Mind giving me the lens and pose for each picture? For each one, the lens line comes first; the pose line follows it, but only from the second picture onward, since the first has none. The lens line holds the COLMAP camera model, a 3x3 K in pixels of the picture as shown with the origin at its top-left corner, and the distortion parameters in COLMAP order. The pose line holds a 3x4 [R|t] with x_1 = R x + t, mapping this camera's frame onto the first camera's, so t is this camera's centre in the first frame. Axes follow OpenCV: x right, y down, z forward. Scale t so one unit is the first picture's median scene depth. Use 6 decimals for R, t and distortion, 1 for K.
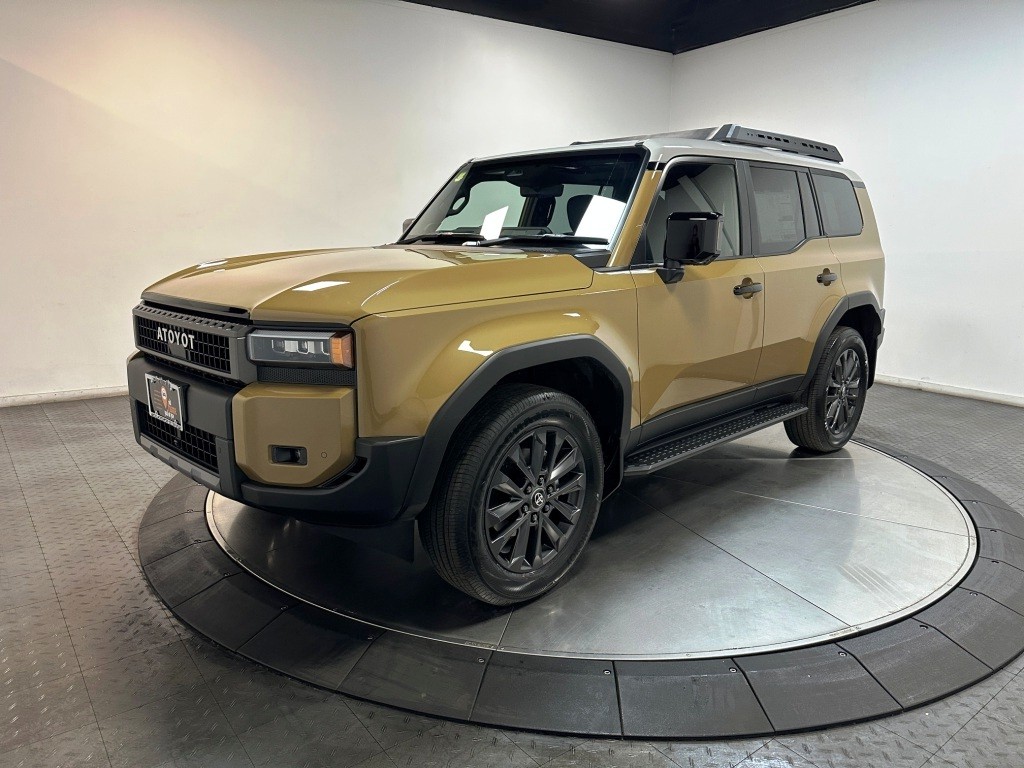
lens RADIAL K [[718.0, 0, 512.0], [0, 718.0, 384.0], [0, 0, 1]] dist [0.133856, -0.205441]
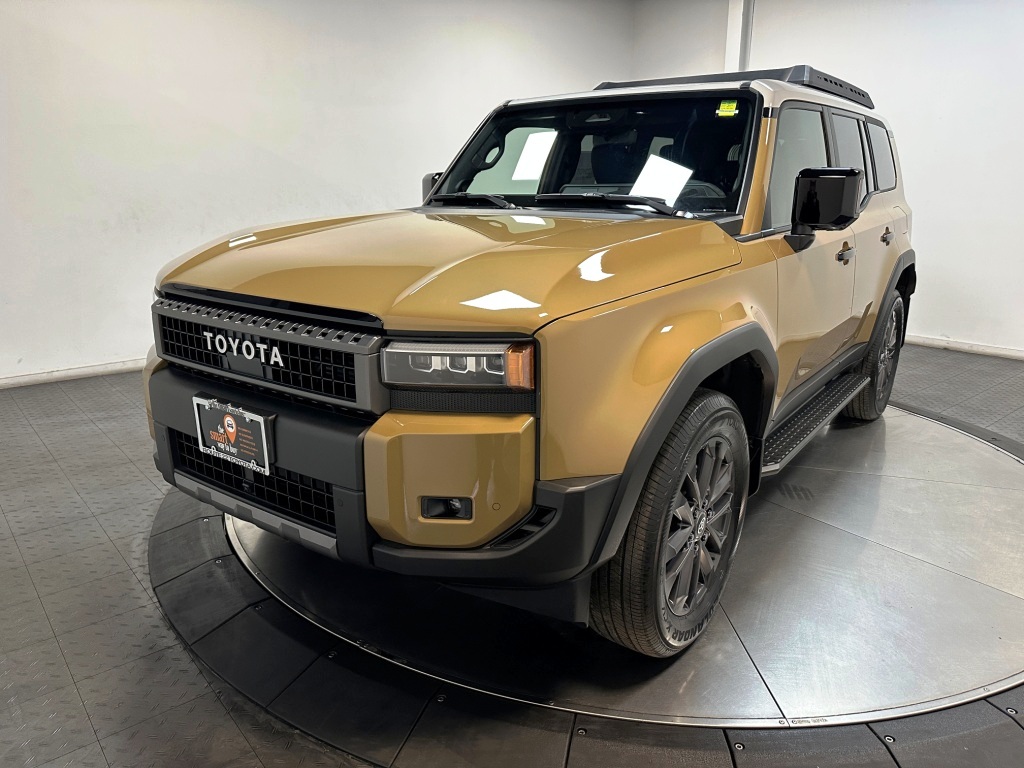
lens RADIAL K [[718.0, 0, 512.0], [0, 718.0, 384.0], [0, 0, 1]] dist [0.133856, -0.205441]
pose [[0.987276, -0.046856, 0.151954, -0.300723], [0.035847, 0.996584, 0.074397, -0.071762], [-0.154921, -0.068003, 0.985584, 0.227657]]
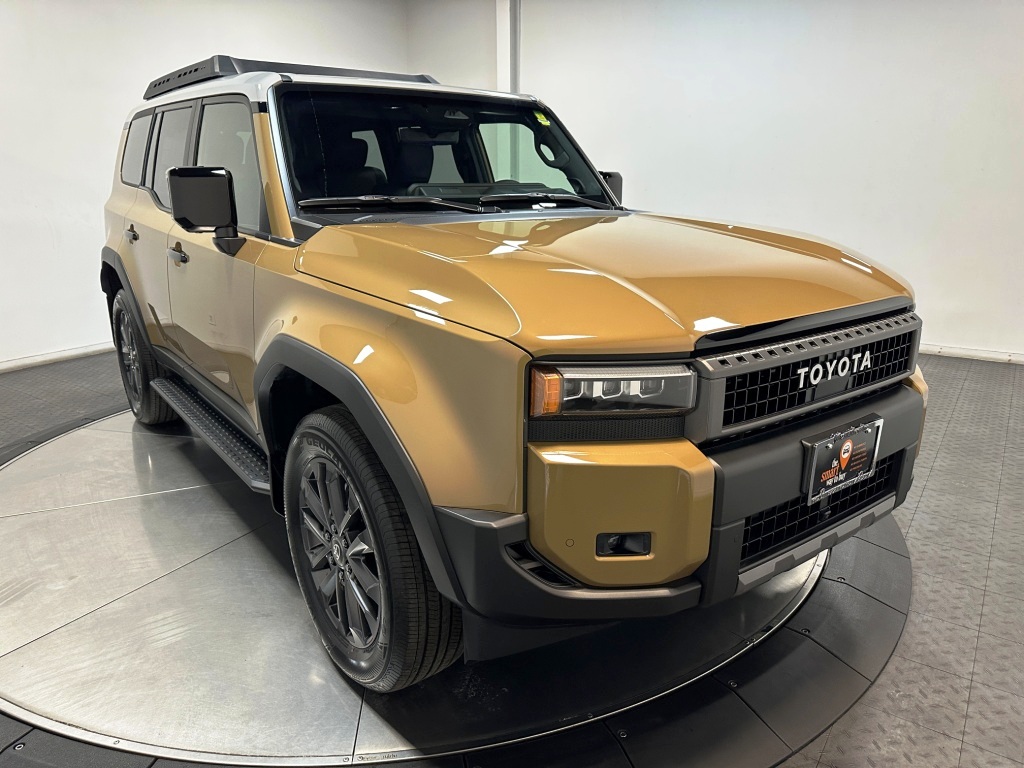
lens RADIAL K [[718.0, 0, 512.0], [0, 718.0, 384.0], [0, 0, 1]] dist [0.133856, -0.205441]
pose [[0.120705, -0.281163, 0.952039, -1.181764], [0.191239, 0.947672, 0.255627, -0.290477], [-0.974093, 0.151212, 0.168159, 1.210541]]
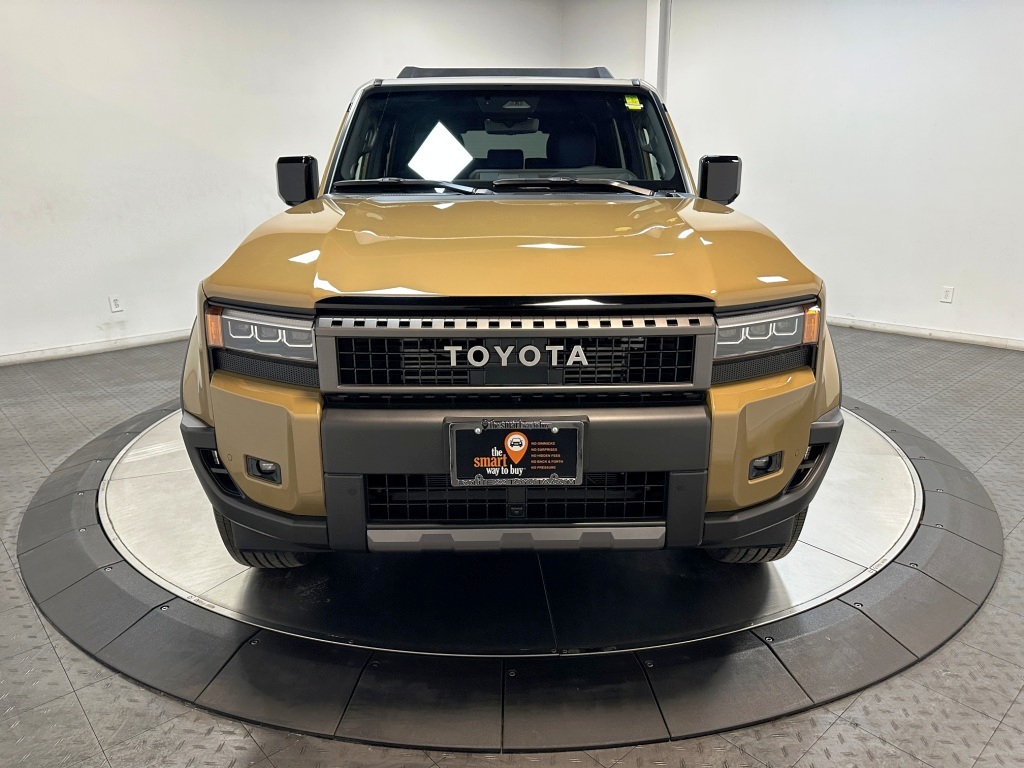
lens RADIAL K [[718.0, 0, 512.0], [0, 718.0, 384.0], [0, 0, 1]] dist [0.133856, -0.205441]
pose [[0.687268, -0.213451, 0.694335, -0.933320], [0.151074, 0.976953, 0.150797, -0.138210], [-0.710521, 0.001258, 0.703675, 0.553827]]
